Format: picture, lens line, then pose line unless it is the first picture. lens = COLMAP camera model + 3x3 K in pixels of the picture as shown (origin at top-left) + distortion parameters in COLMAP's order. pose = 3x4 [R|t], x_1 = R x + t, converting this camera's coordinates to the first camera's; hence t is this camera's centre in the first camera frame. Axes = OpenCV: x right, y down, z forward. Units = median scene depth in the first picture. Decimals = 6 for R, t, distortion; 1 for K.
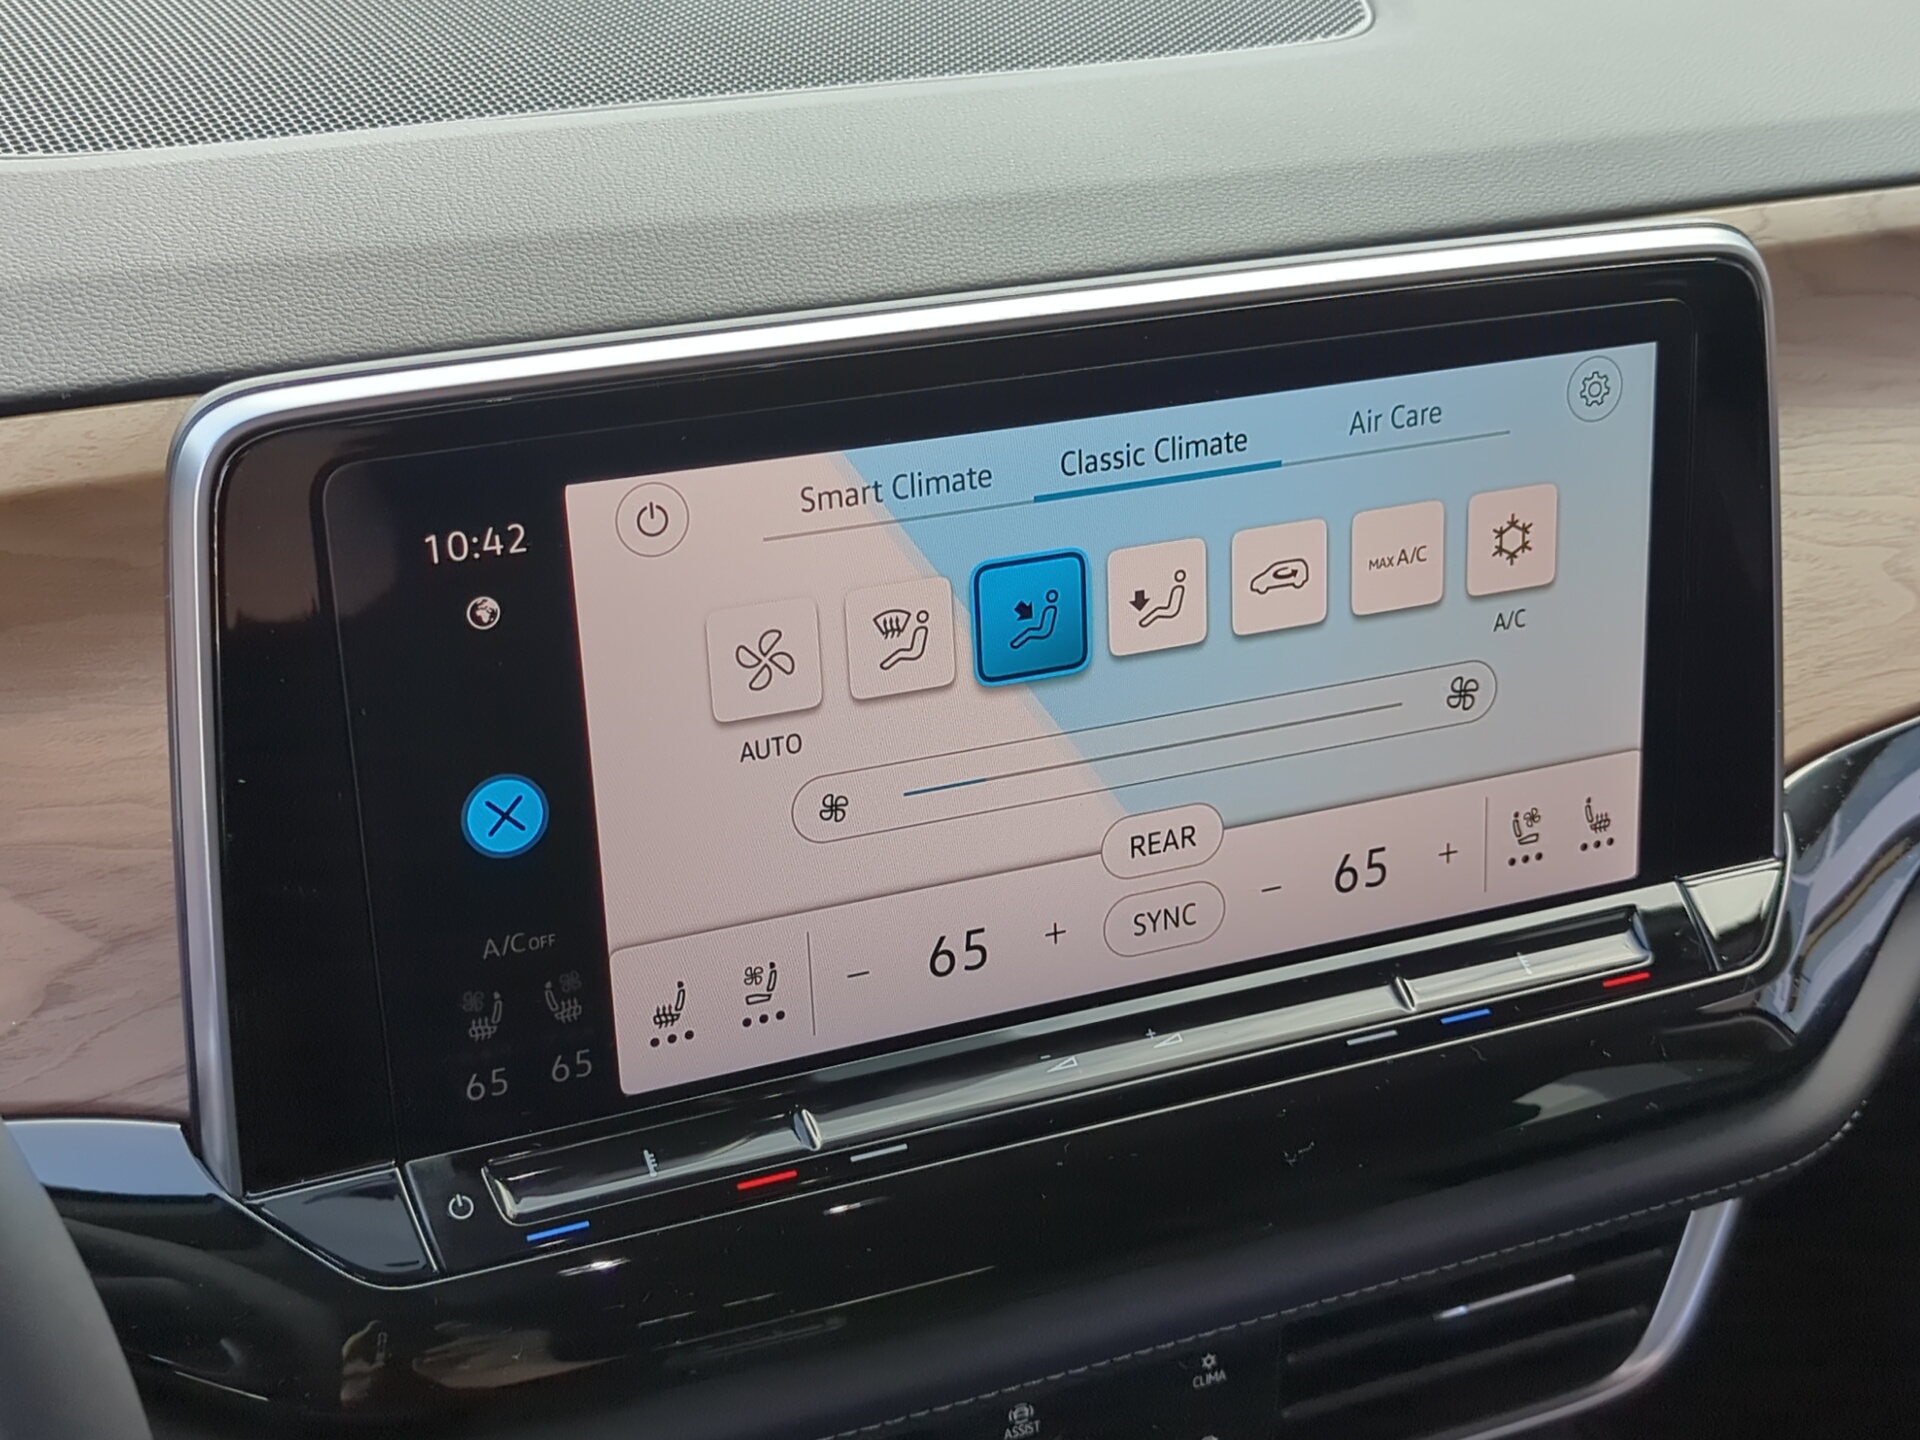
lens RADIAL K [[2566.1, 0, 957.4], [0, 2566.1, 728.4], [0, 0, 1]] dist [0.103685, 0.000000]
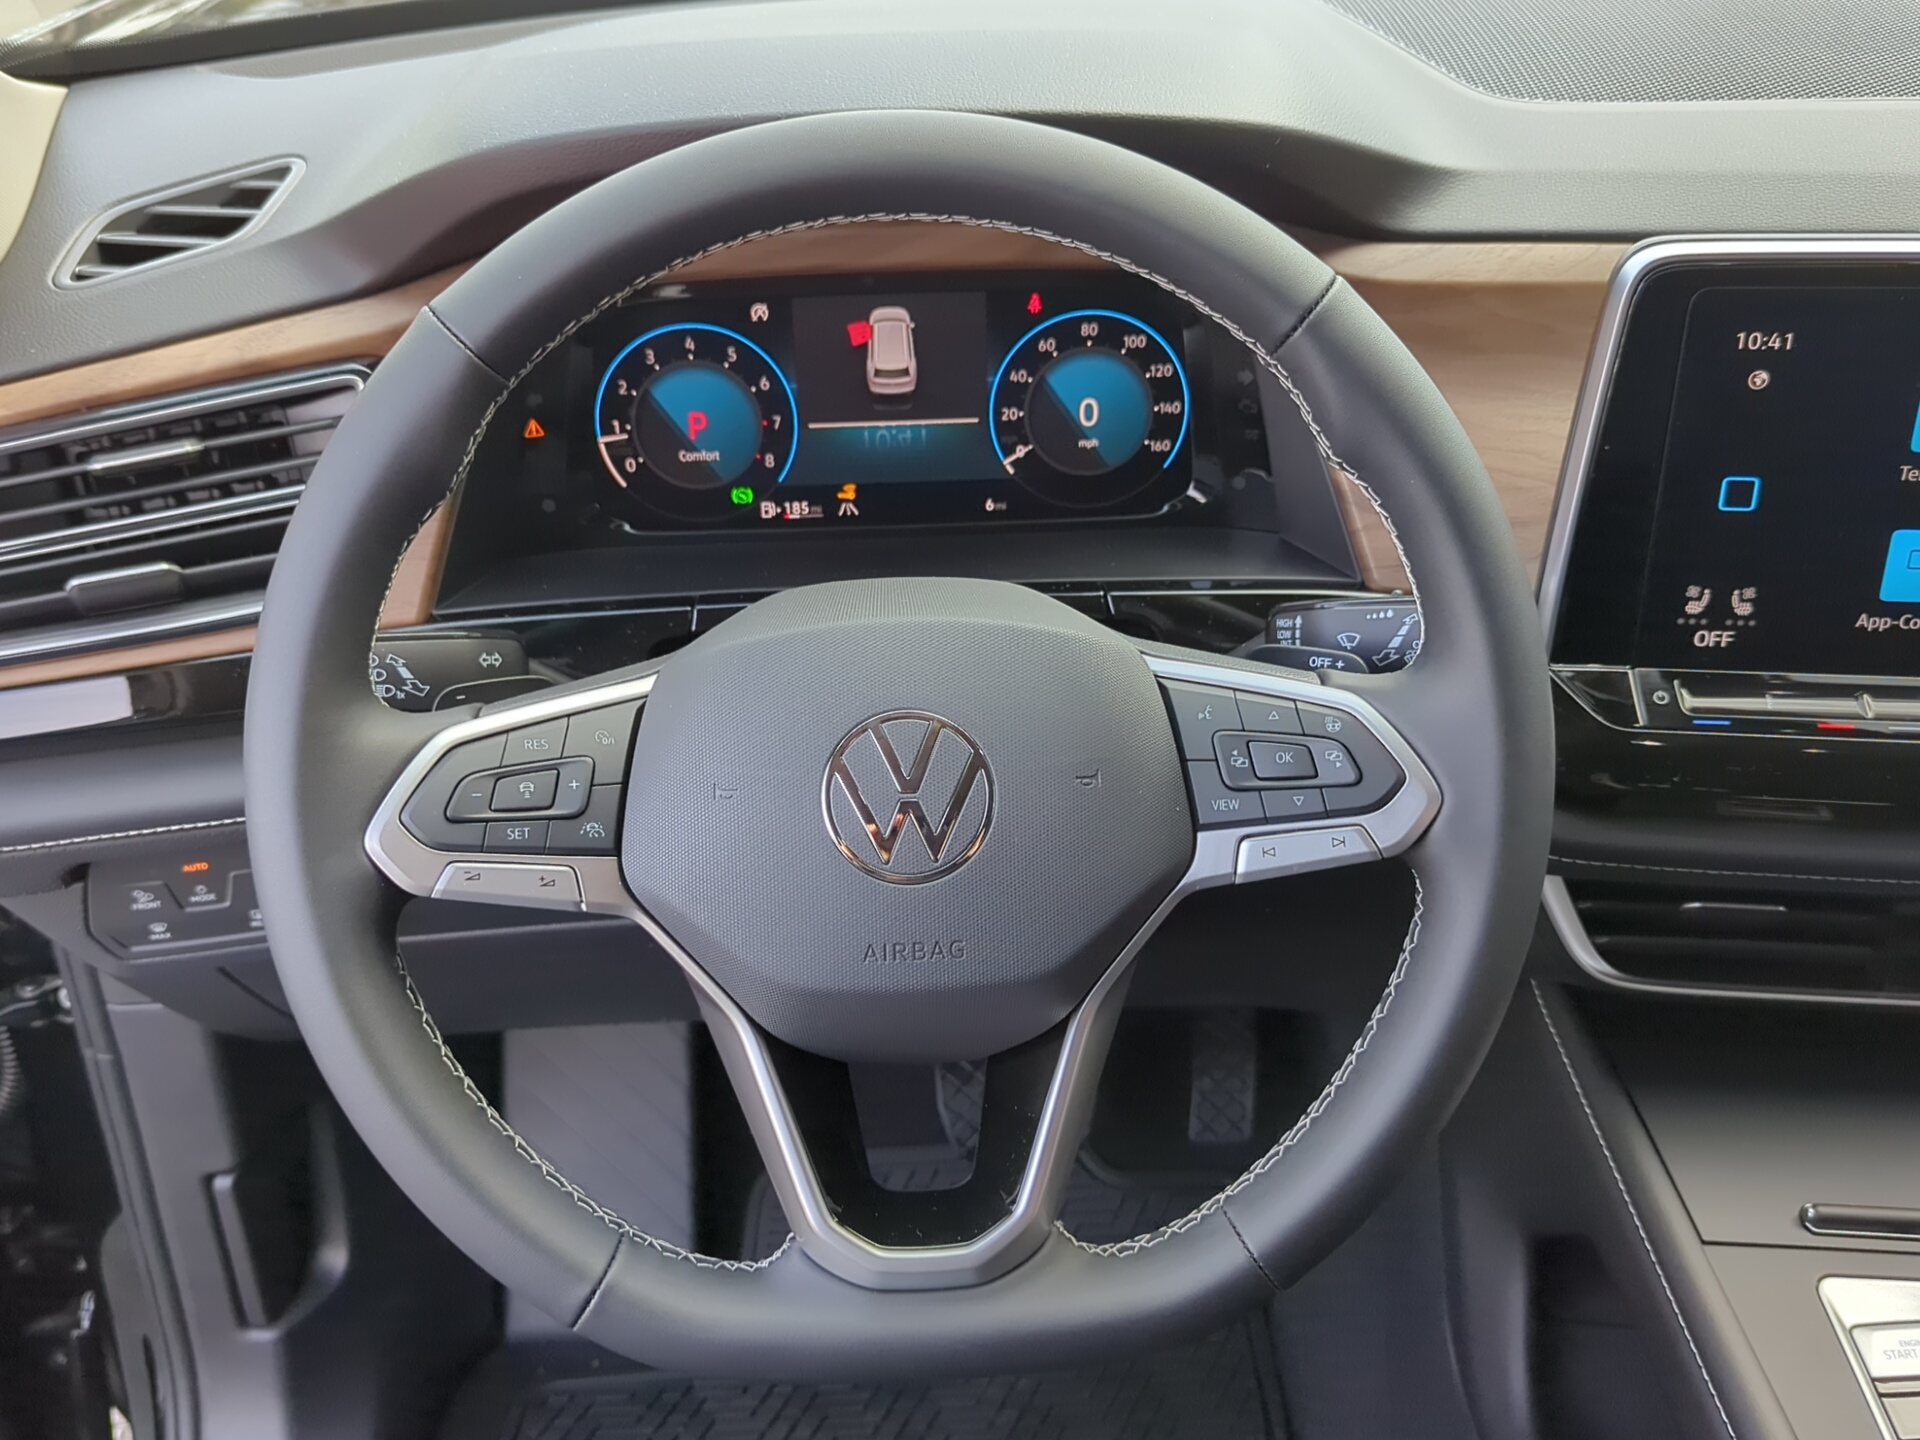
lens RADIAL K [[1881.5, 0, 952.7], [0, 1881.5, 739.5], [0, 0, 1]] dist [0.027799, 0.000000]
pose [[0.874679, 0.232683, -0.425200, -0.044430], [-0.182586, 0.970791, 0.155651, 0.082879], [0.448998, -0.058509, 0.891615, -0.399172]]
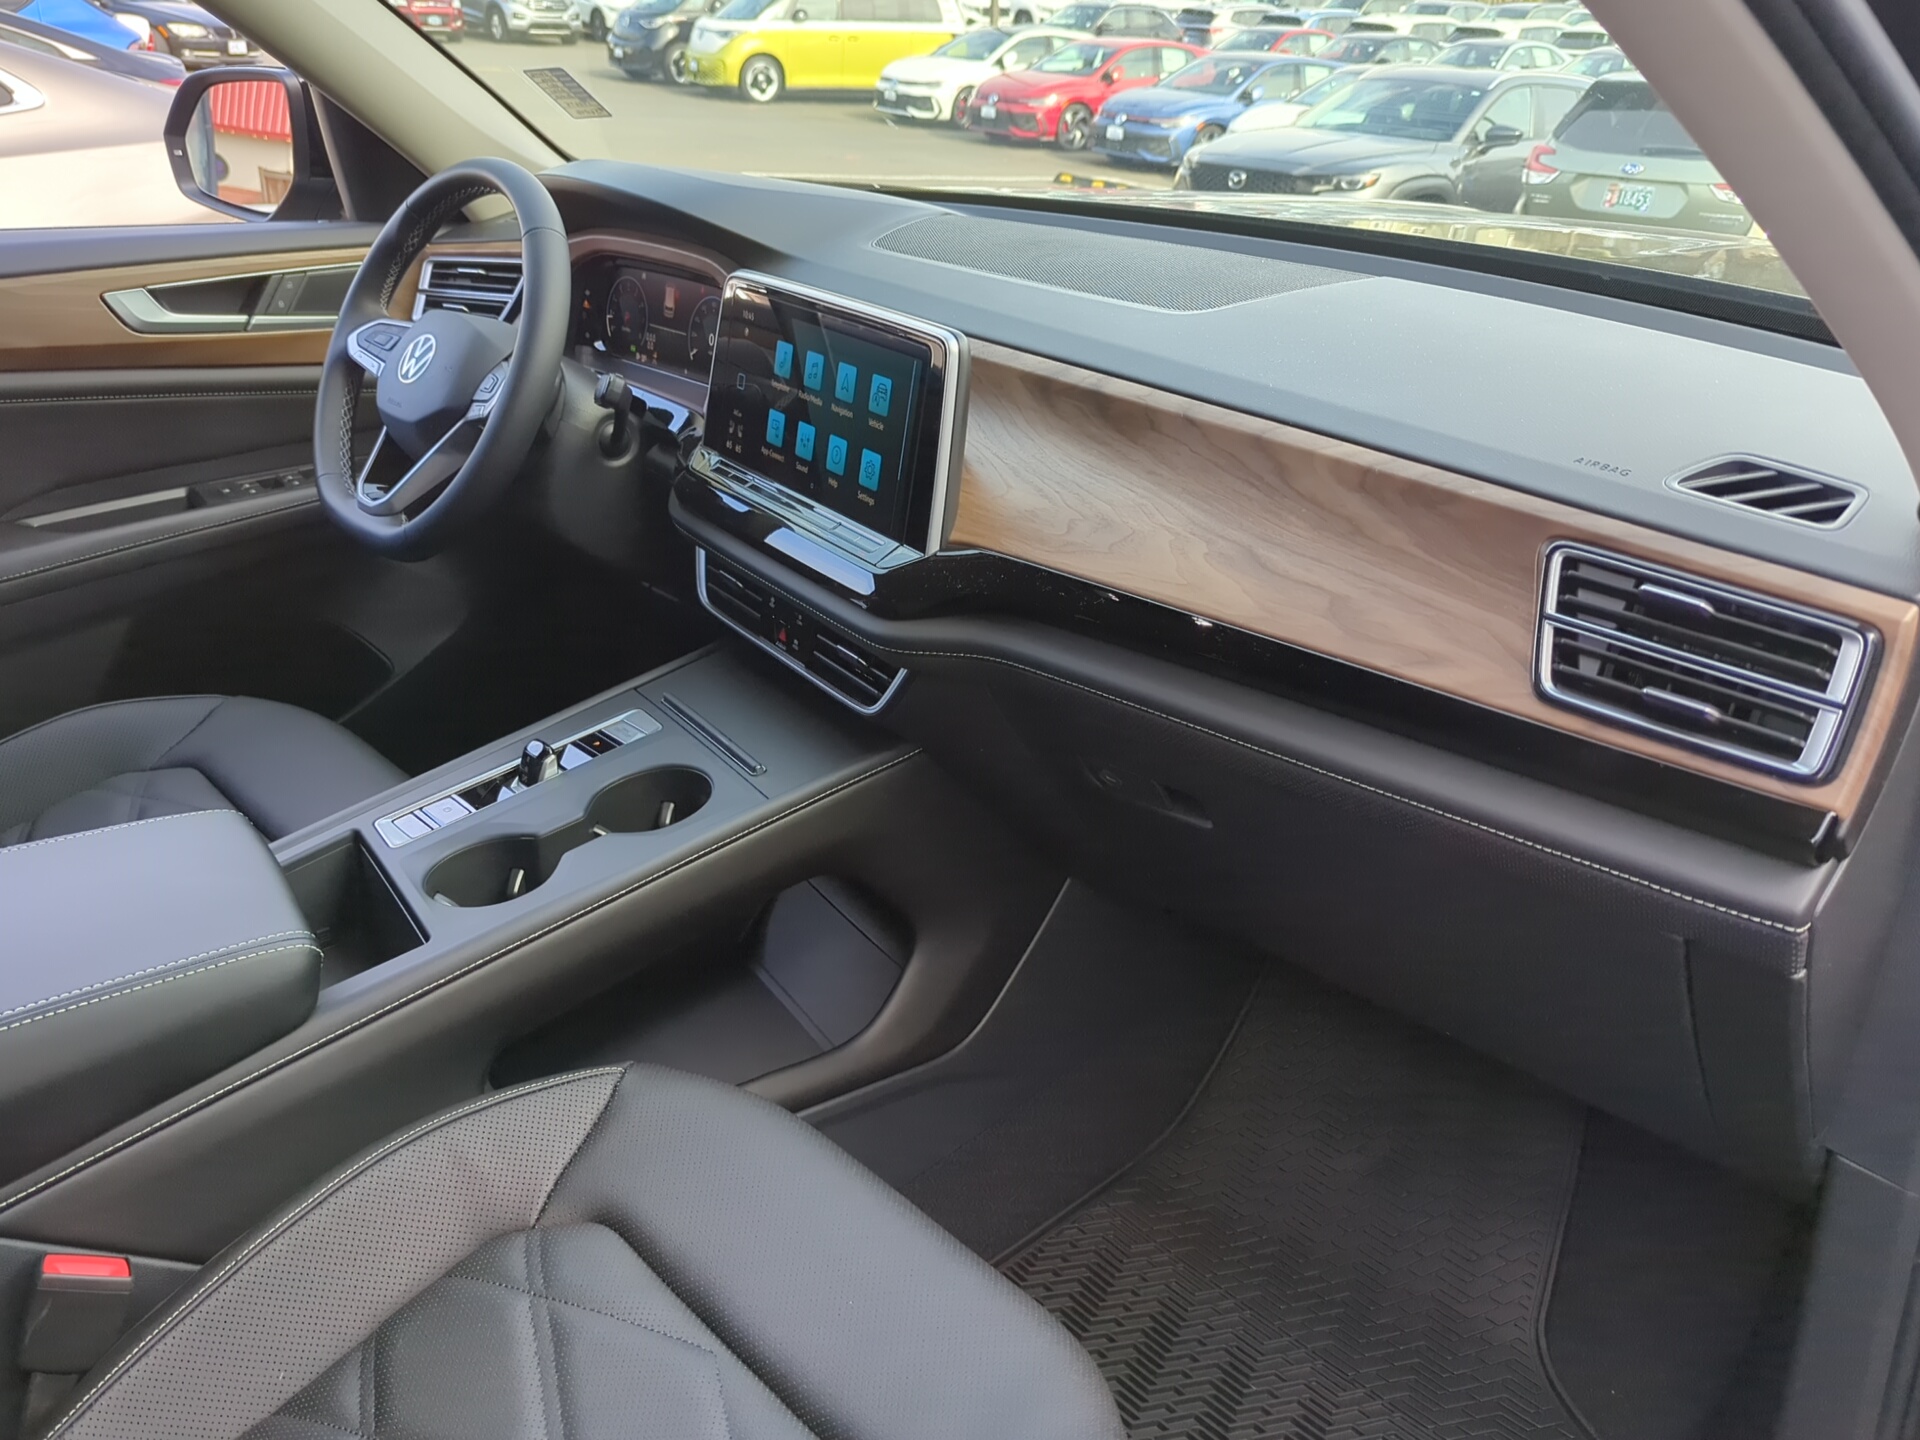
lens RADIAL K [[1542.6, 0, 960.0], [0, 1542.6, 752.8], [0, 0, 1]] dist [0.039347, -0.034507]
pose [[0.187395, 0.403236, -0.895703, 2.136273], [-0.453518, 0.844368, 0.285242, -0.300138], [0.871323, 0.352765, 0.341105, 0.559718]]
